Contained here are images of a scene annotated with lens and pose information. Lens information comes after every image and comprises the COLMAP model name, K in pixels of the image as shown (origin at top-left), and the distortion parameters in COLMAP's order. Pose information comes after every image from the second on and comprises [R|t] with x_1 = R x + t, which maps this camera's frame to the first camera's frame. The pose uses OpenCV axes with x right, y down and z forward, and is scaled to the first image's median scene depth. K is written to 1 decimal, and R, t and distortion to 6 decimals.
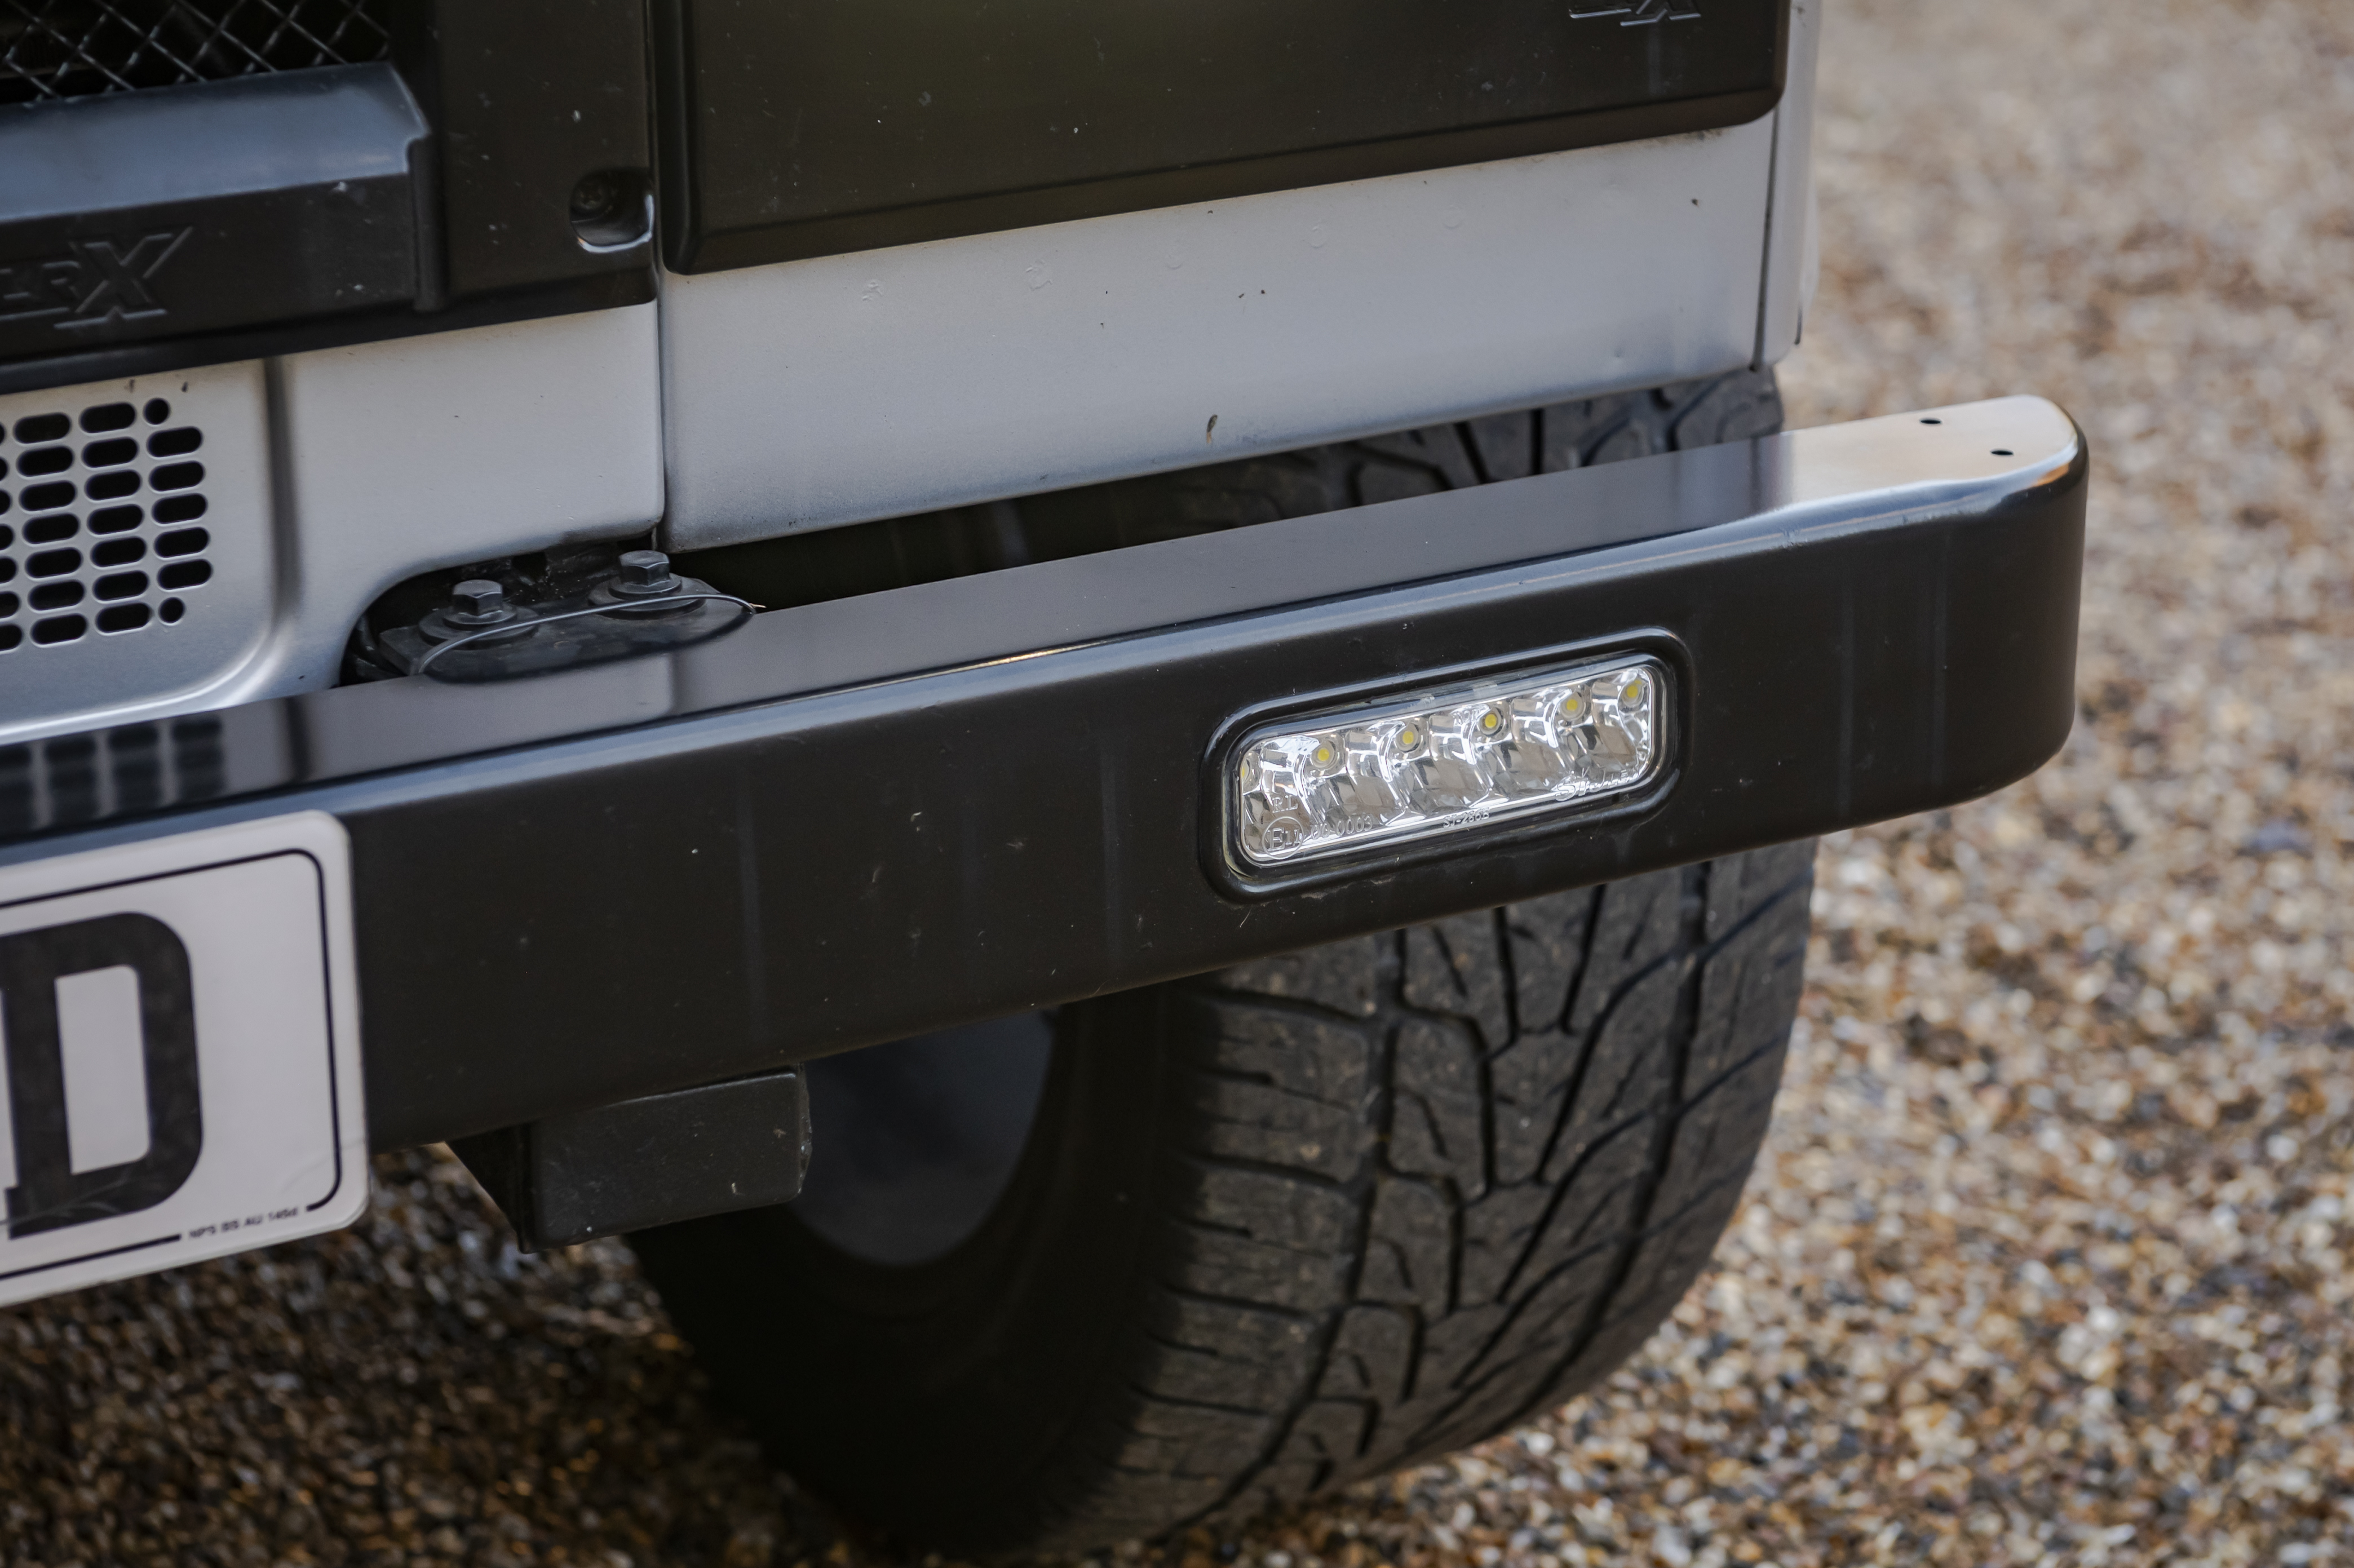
lens RADIAL K [[4891.0, 0, 1176.7], [0, 4891.0, 780.2], [0, 0, 1]] dist [0.031848, 0.068073]
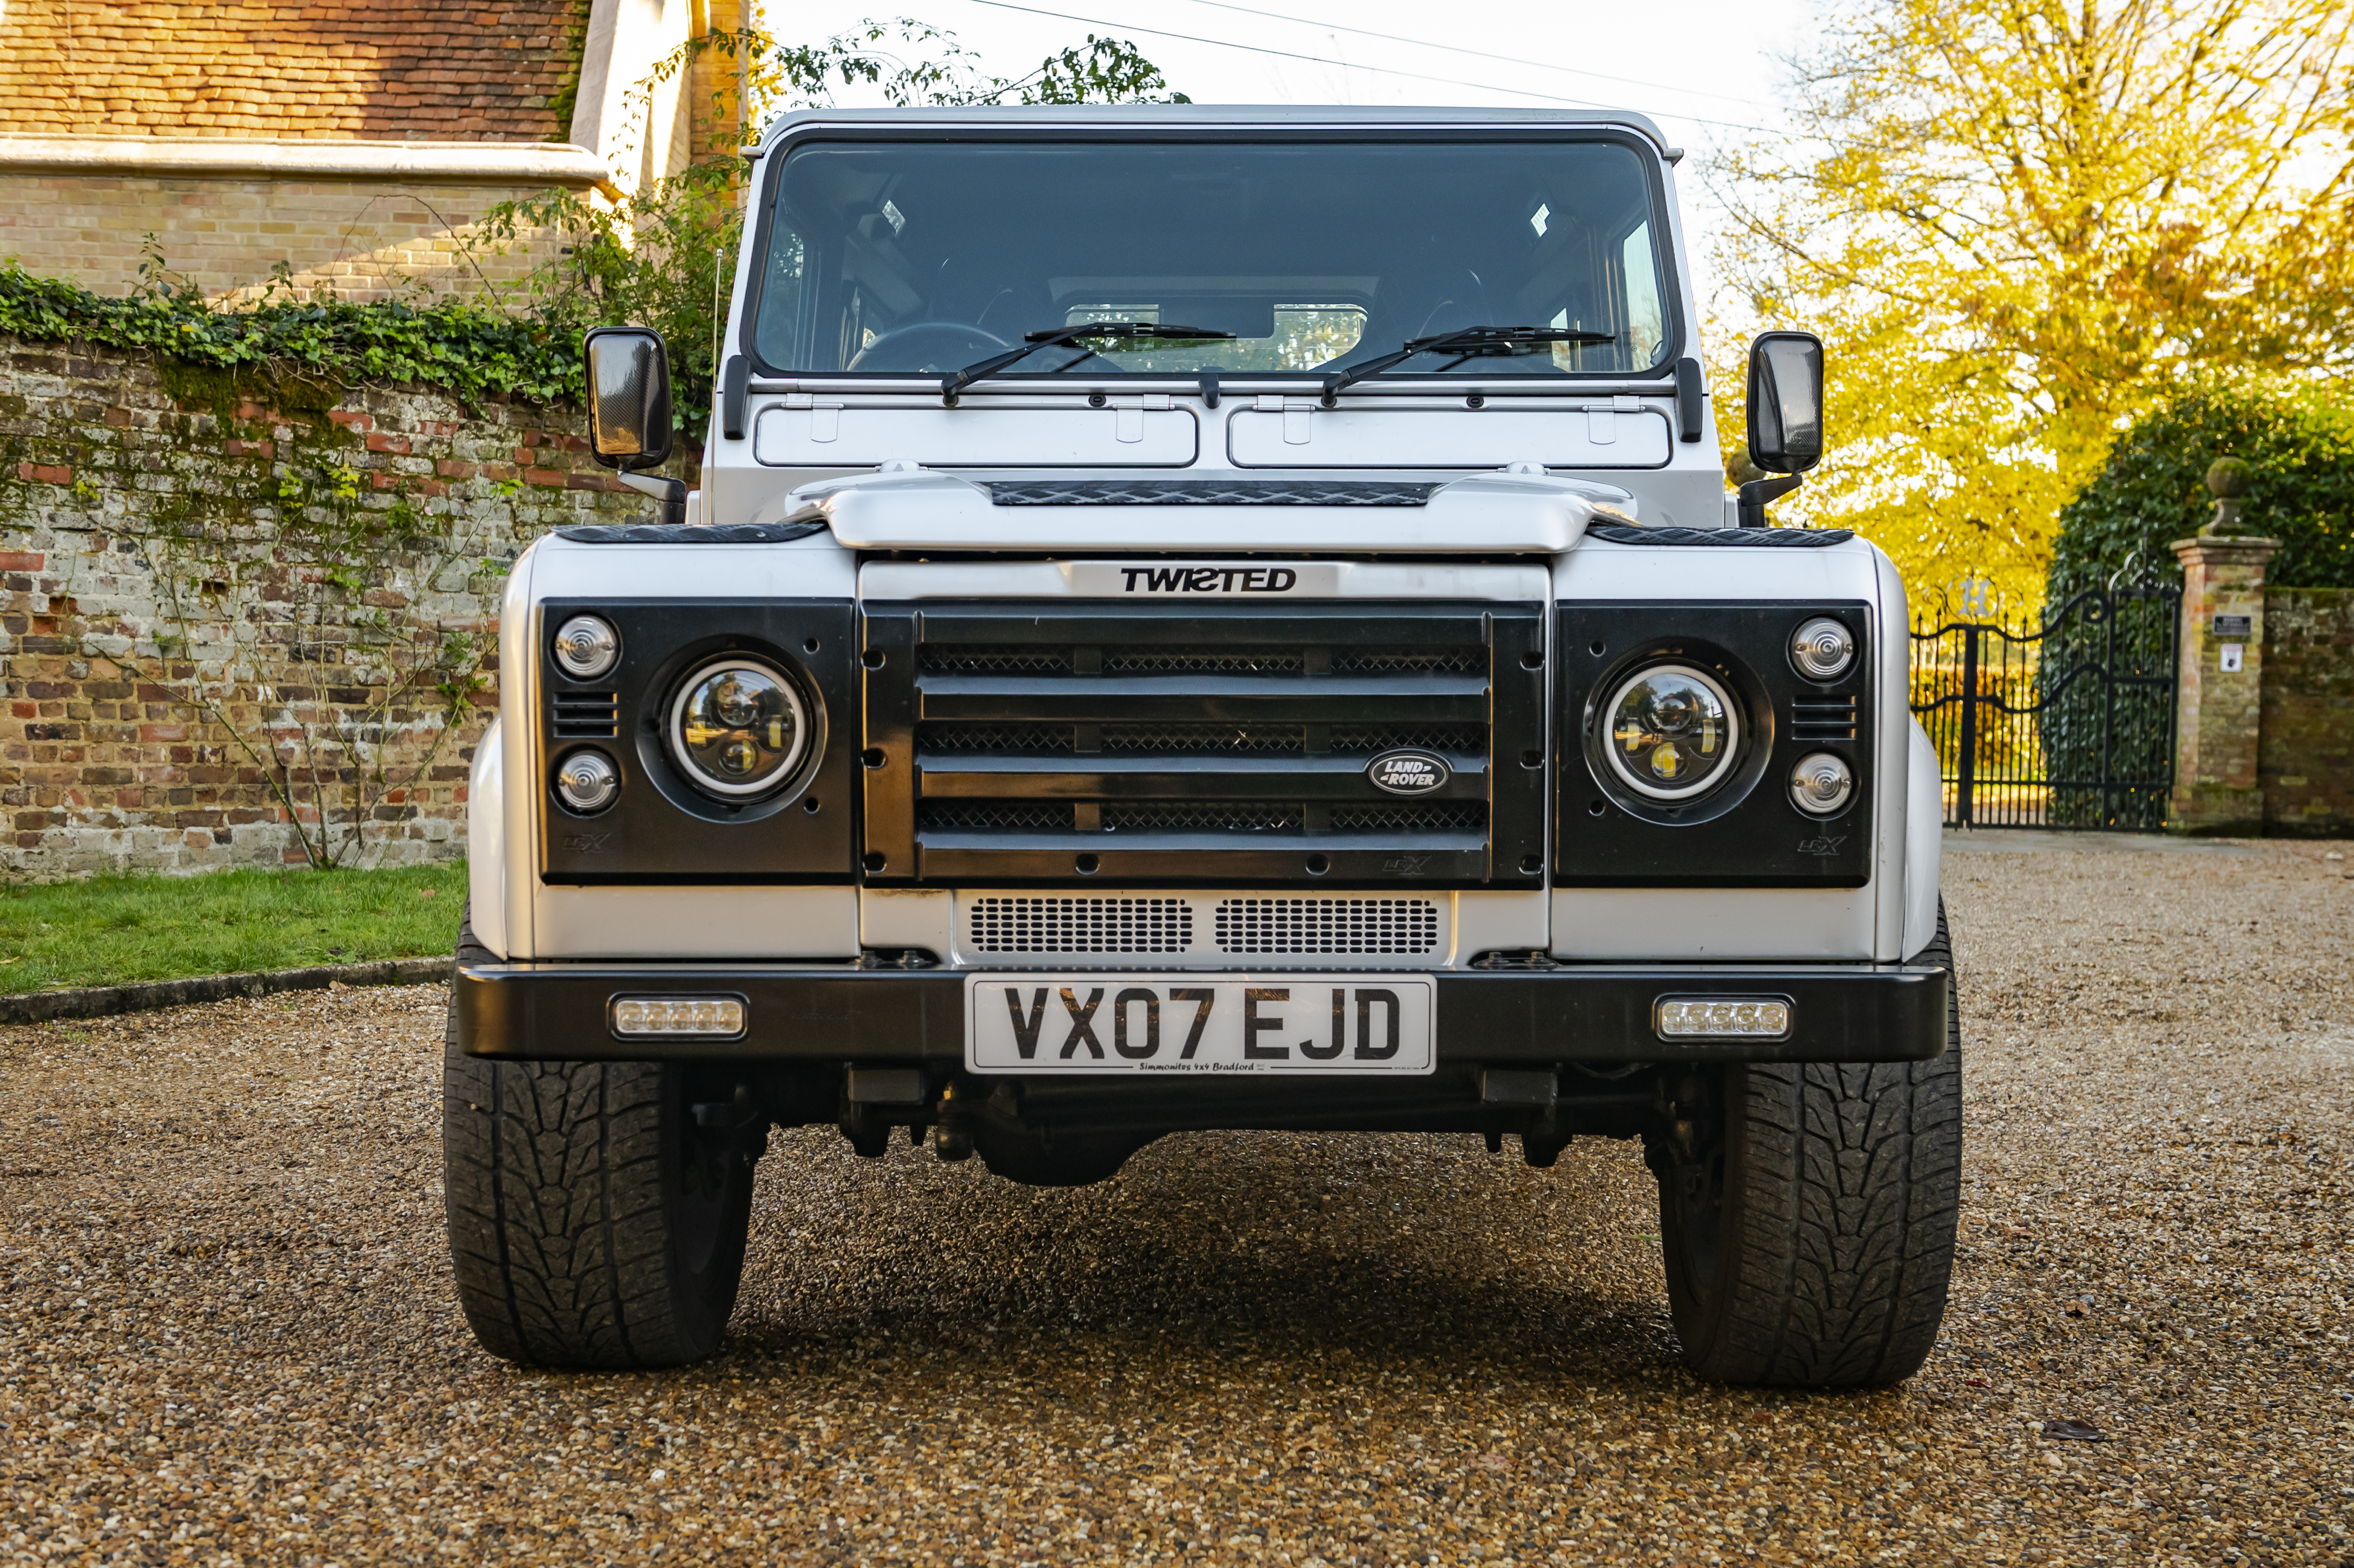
lens RADIAL K [[3131.2, 0, 1225.0], [0, 3131.2, 836.5], [0, 0, 1]] dist [0.023713, 0.045015]
pose [[0.877217, 0.033677, -0.478911, 0.978391], [-0.176529, 0.950281, -0.256523, 0.621249], [0.446461, 0.309568, 0.839547, -1.467903]]
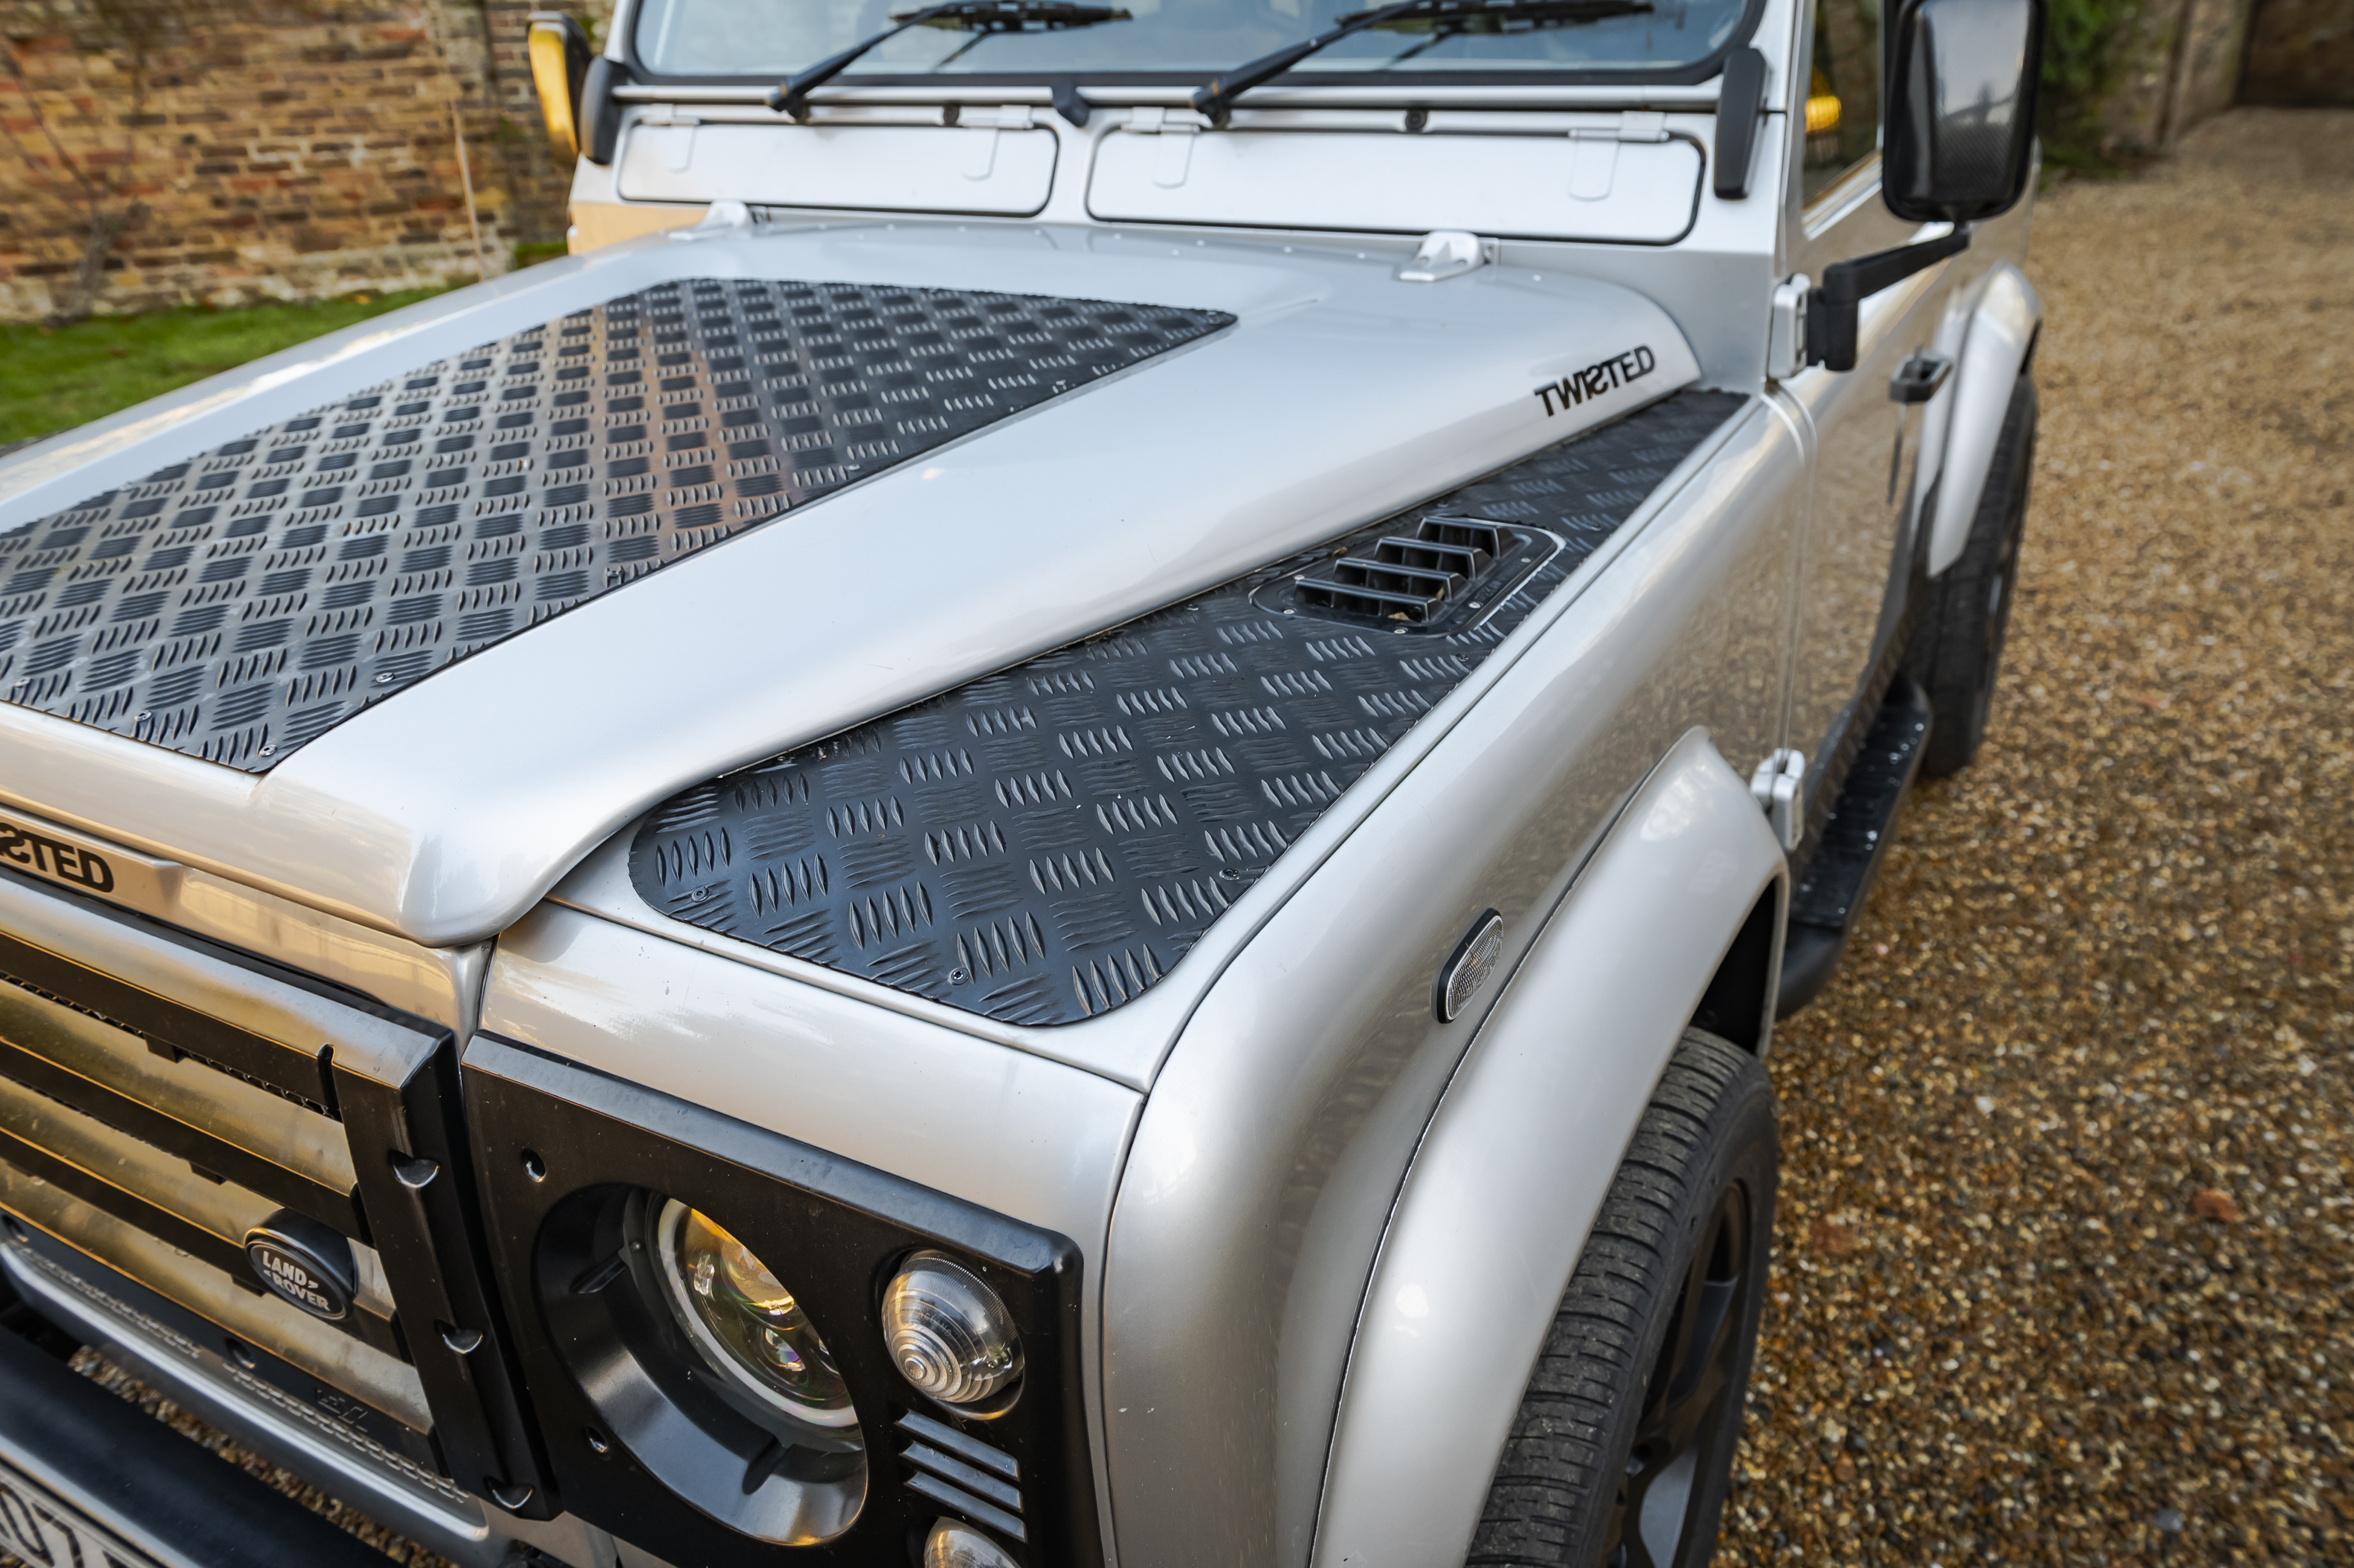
lens RADIAL K [[1700.3, 0, 1254.4], [0, 1700.3, 728.8], [0, 0, 1]] dist [-0.018728, -0.000786]
pose [[0.553594, 0.334871, -0.762492, 0.534294], [-0.266232, 0.938708, 0.218969, -0.692841], [0.789084, 0.081780, 0.608817, 0.773484]]
